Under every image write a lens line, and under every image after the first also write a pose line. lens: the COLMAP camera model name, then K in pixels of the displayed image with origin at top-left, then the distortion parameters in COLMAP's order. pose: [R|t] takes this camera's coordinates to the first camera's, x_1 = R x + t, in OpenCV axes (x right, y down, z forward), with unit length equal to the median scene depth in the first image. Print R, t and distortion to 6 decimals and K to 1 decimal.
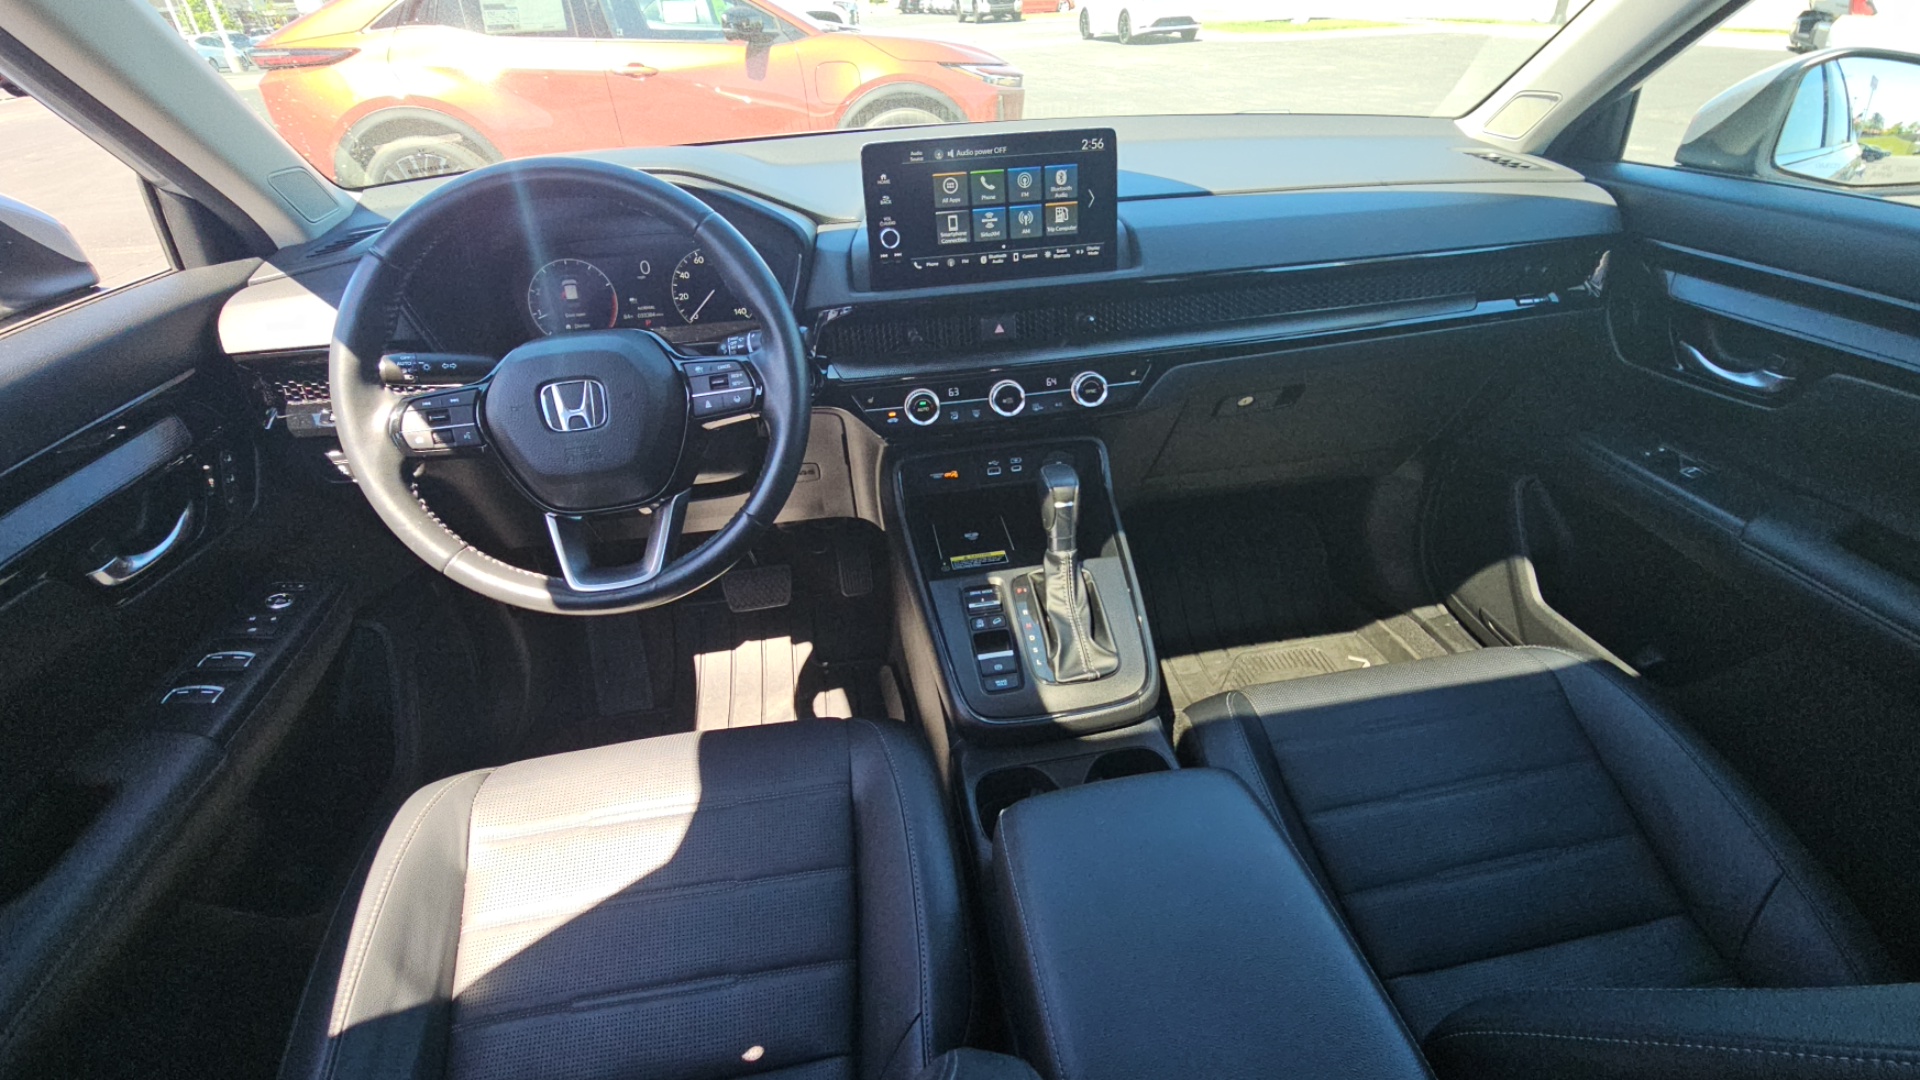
lens RADIAL K [[862.7, 0, 975.9], [0, 862.7, 539.2], [0, 0, 1]] dist [0.003487, -0.003392]
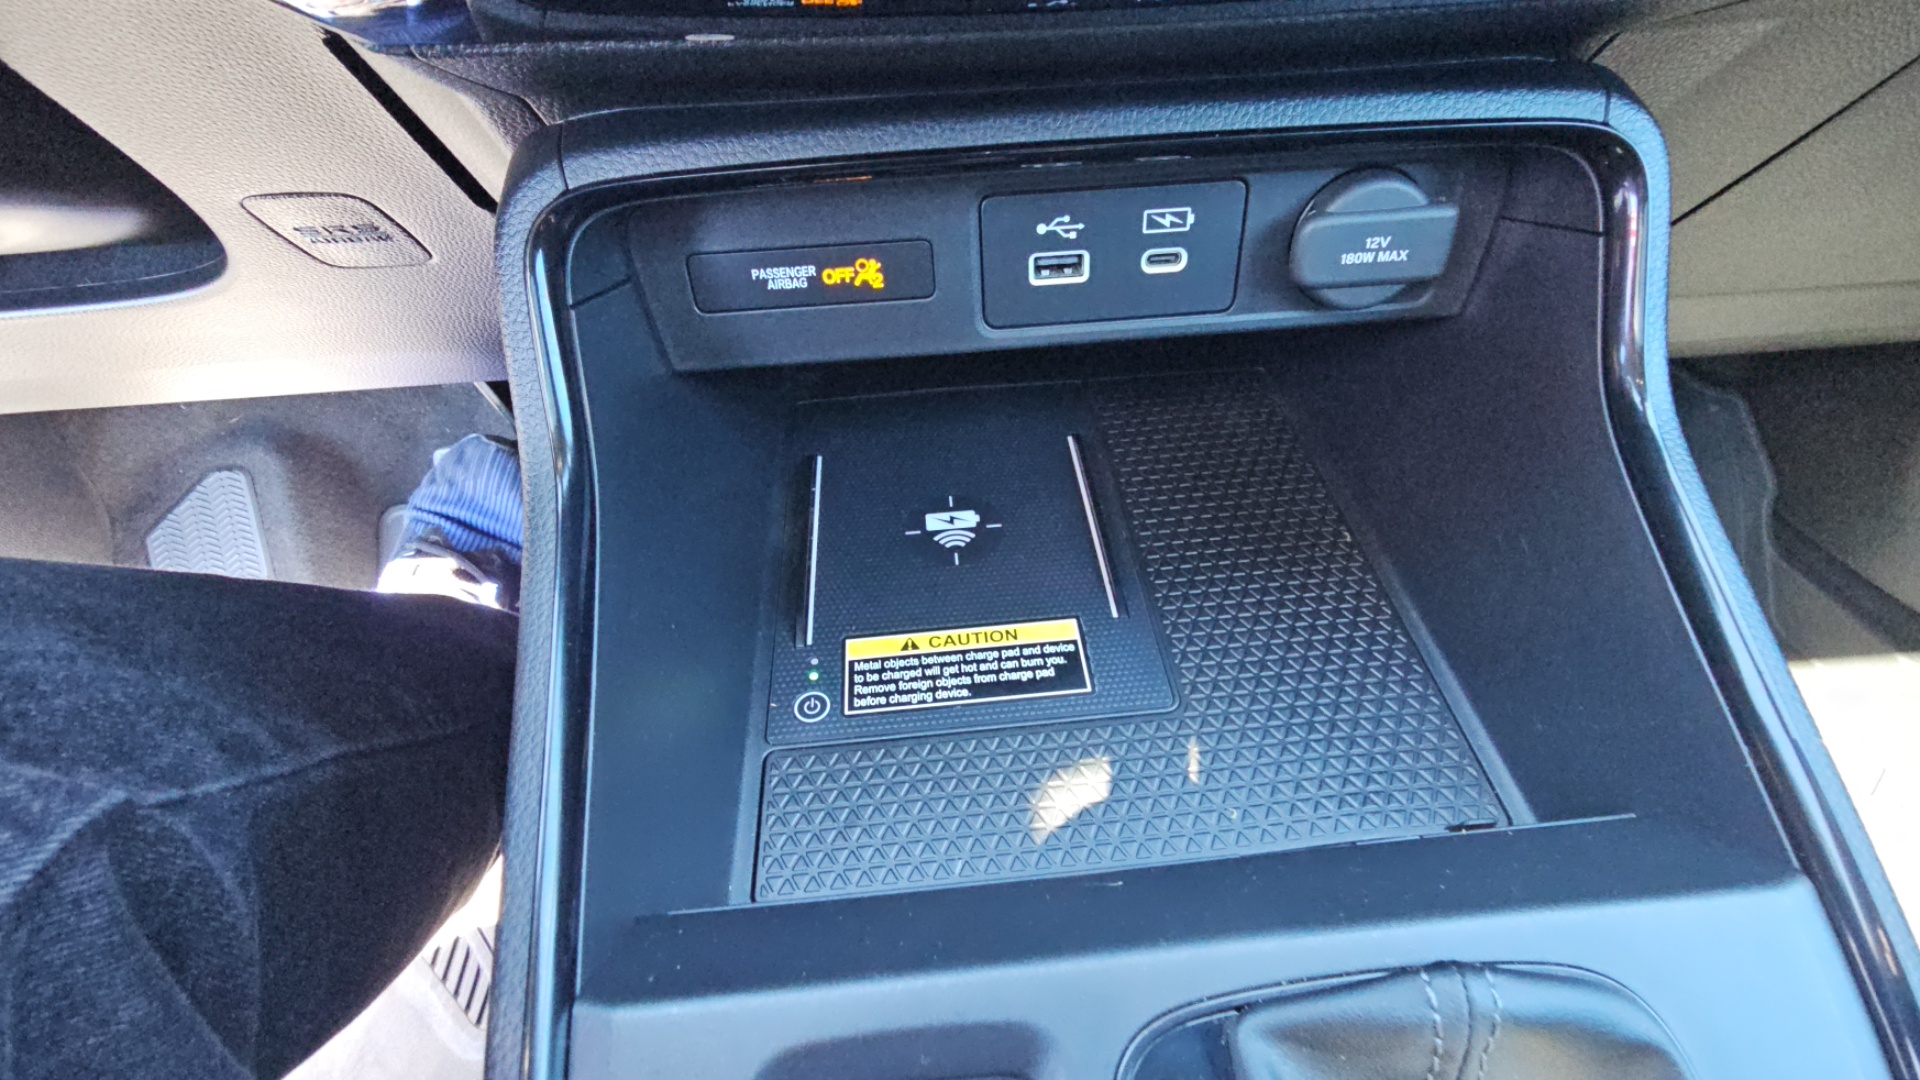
lens RADIAL K [[867.7, 0, 977.8], [0, 867.7, 537.7], [0, 0, 1]] dist [0.008012, -0.009149]
pose [[0.996396, 0.068890, -0.049497, 0.019070], [-0.055455, 0.970542, 0.234463, -0.075960], [0.064191, -0.230873, 0.970864, 0.927539]]
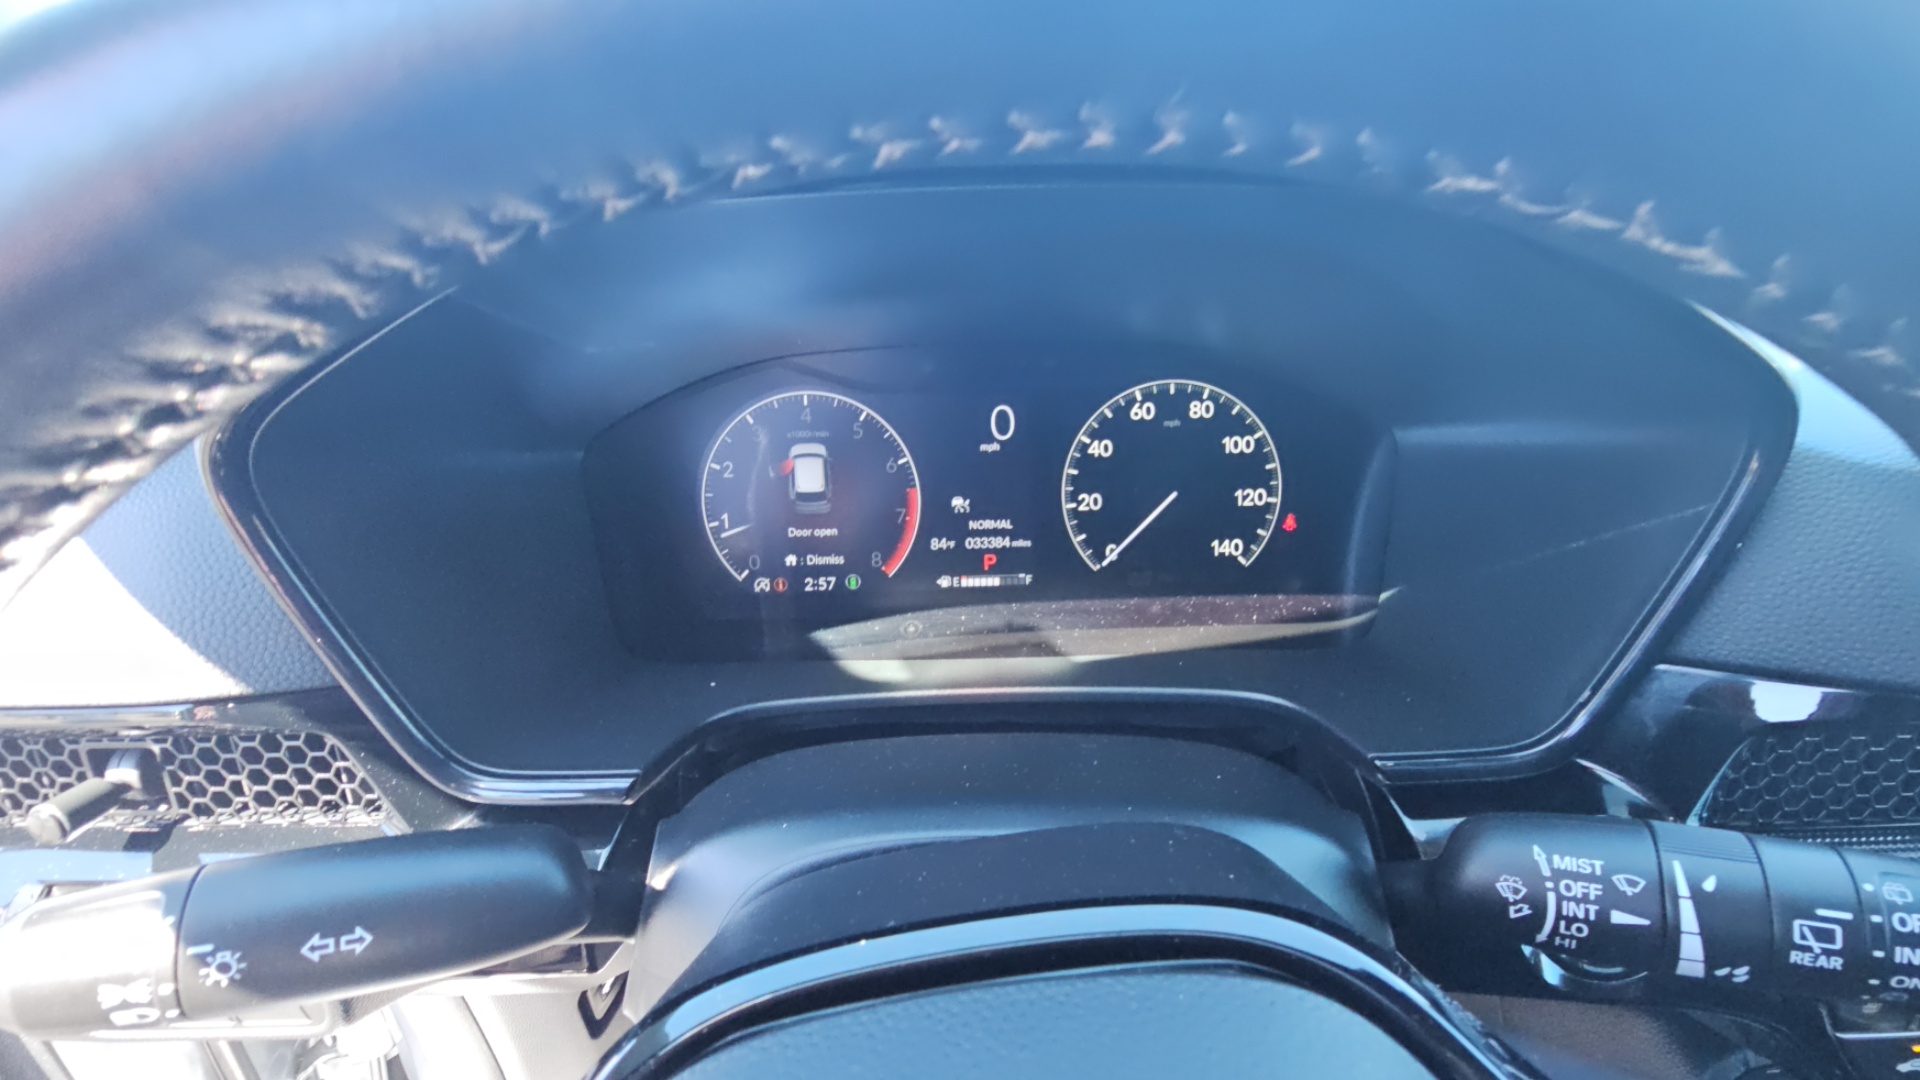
lens RADIAL K [[862.7, 0, 975.9], [0, 862.7, 539.2], [0, 0, 1]] dist [0.003487, -0.003392]
pose [[0.987367, 0.084037, -0.134327, -0.386851], [-0.093964, 0.993158, -0.069342, -0.269503], [0.127581, 0.081088, 0.988508, 0.714836]]
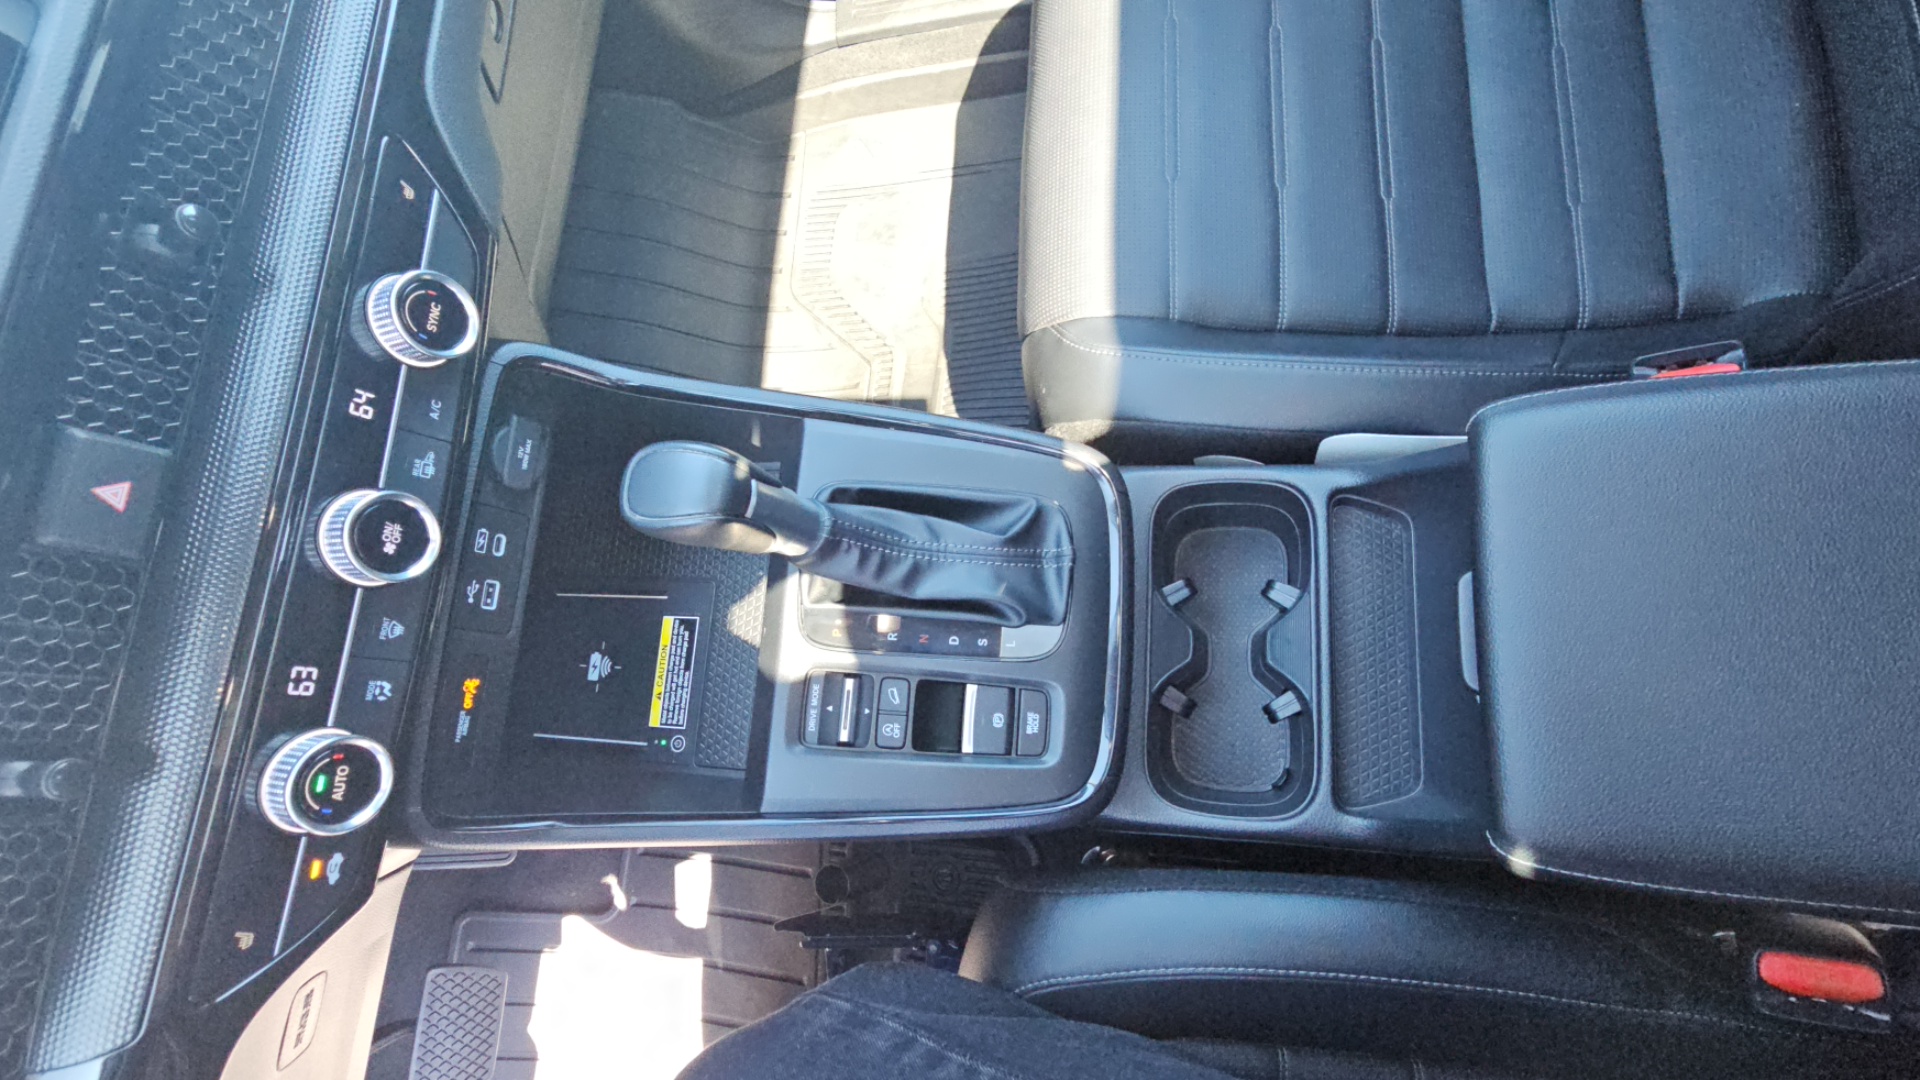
lens RADIAL K [[867.7, 0, 977.8], [0, 867.7, 537.7], [0, 0, 1]] dist [0.008012, -0.009149]
pose [[0.235872, -0.952862, 0.190834, 0.026818], [0.728576, 0.303347, 0.614131, -0.214838], [-0.643071, -0.005819, 0.765784, 0.593804]]
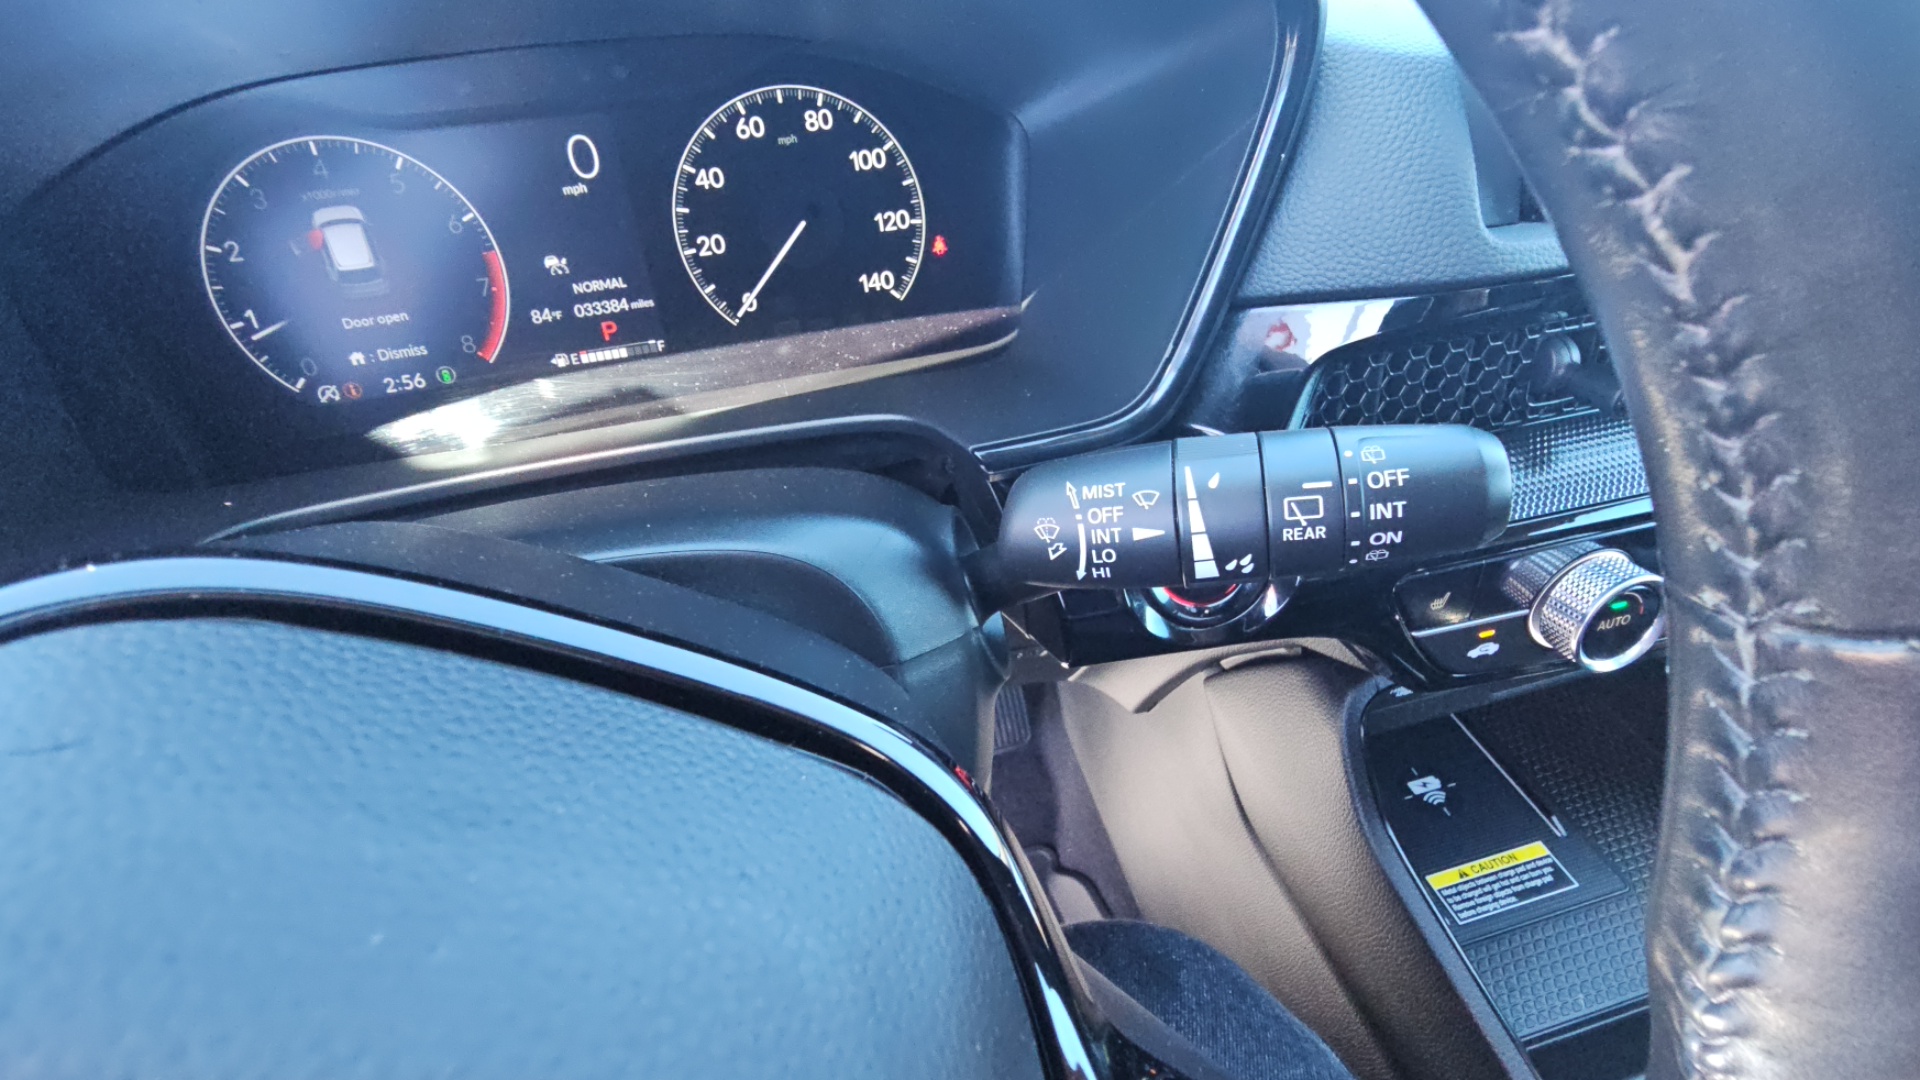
lens RADIAL K [[867.7, 0, 977.8], [0, 867.7, 537.7], [0, 0, 1]] dist [0.008012, -0.009149]
pose [[0.995883, -0.063031, 0.065144, -0.305862], [0.055344, 0.991970, 0.113725, -0.232596], [-0.071790, -0.109651, 0.991374, 0.748407]]
